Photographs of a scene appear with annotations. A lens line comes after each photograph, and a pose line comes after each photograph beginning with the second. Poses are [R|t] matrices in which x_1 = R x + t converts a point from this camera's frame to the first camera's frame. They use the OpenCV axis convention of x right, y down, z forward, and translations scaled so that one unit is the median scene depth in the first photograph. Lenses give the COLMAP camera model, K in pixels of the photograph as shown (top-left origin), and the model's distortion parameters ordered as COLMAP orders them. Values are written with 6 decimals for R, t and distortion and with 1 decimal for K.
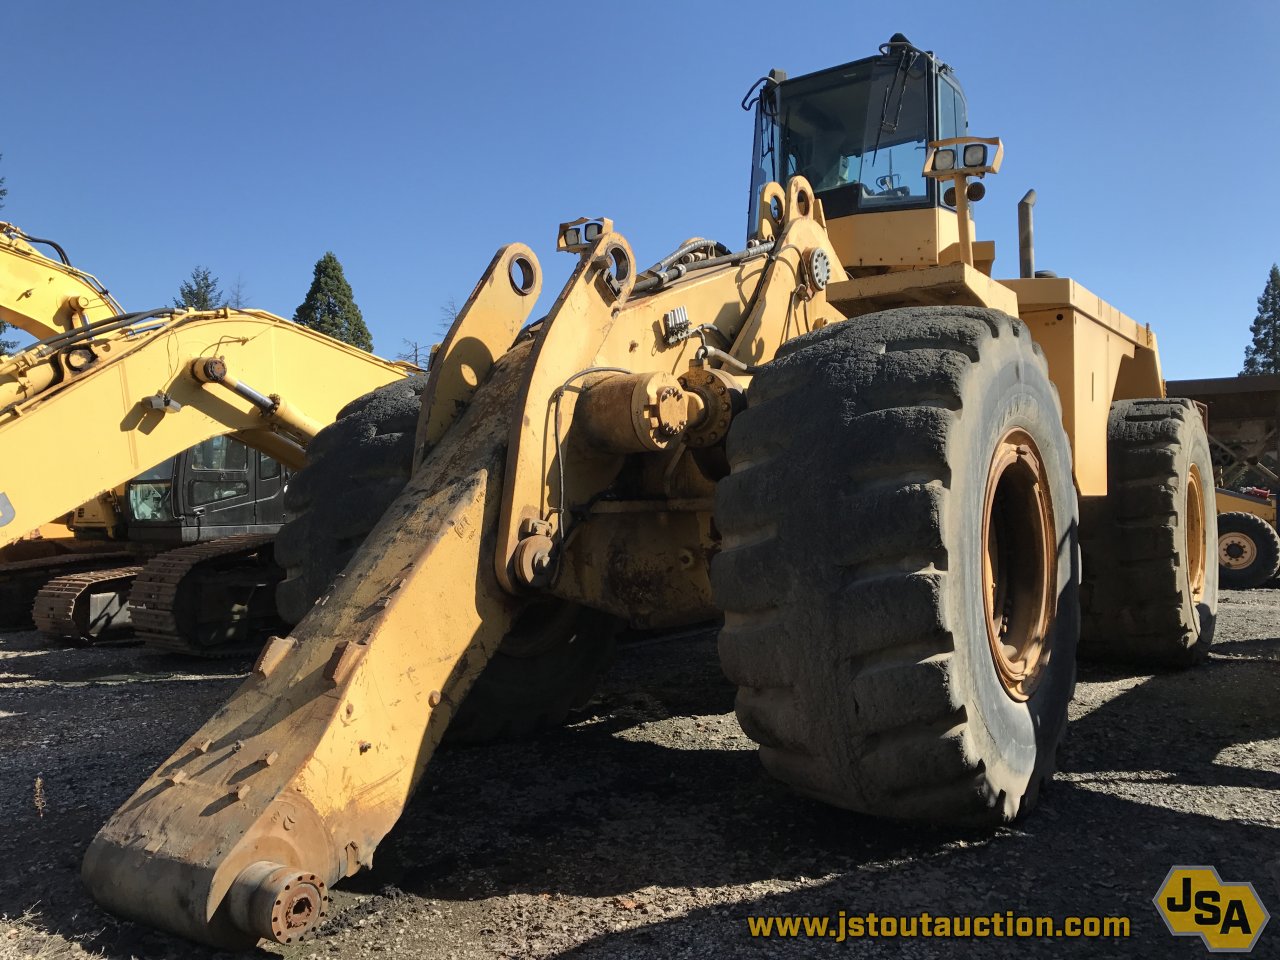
lens RADIAL K [[1041.6, 0, 640.0], [0, 1041.6, 480.0], [0, 0, 1]] dist [0.012744, 0.005655]
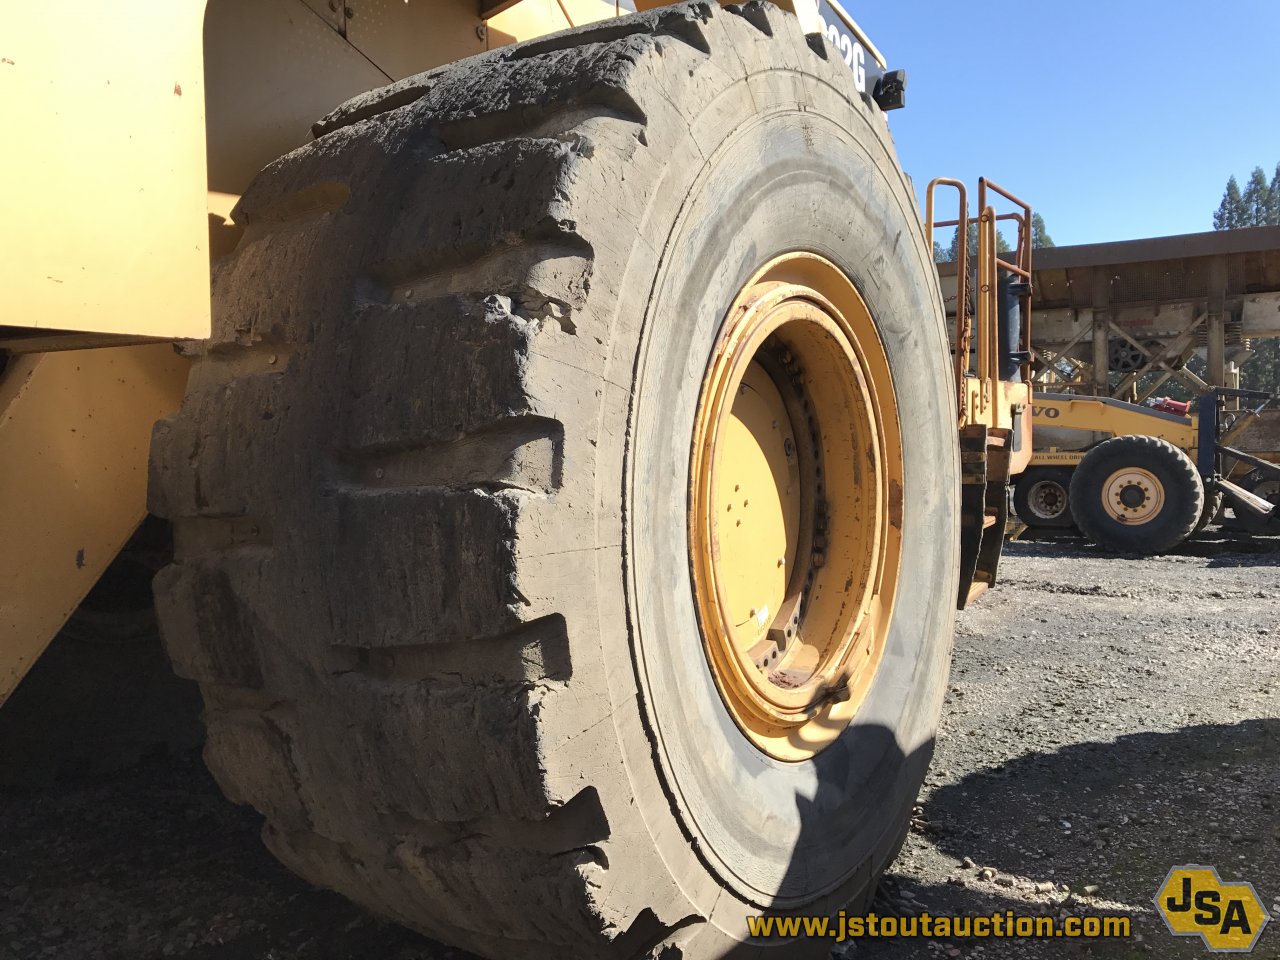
lens RADIAL K [[1041.6, 0, 640.0], [0, 1041.6, 480.0], [0, 0, 1]] dist [0.012744, 0.005655]
pose [[0.999406, -0.009171, 0.033223, 0.246583], [0.006964, 0.997798, 0.065965, 0.013519], [-0.033754, -0.065694, 0.997269, 0.373812]]
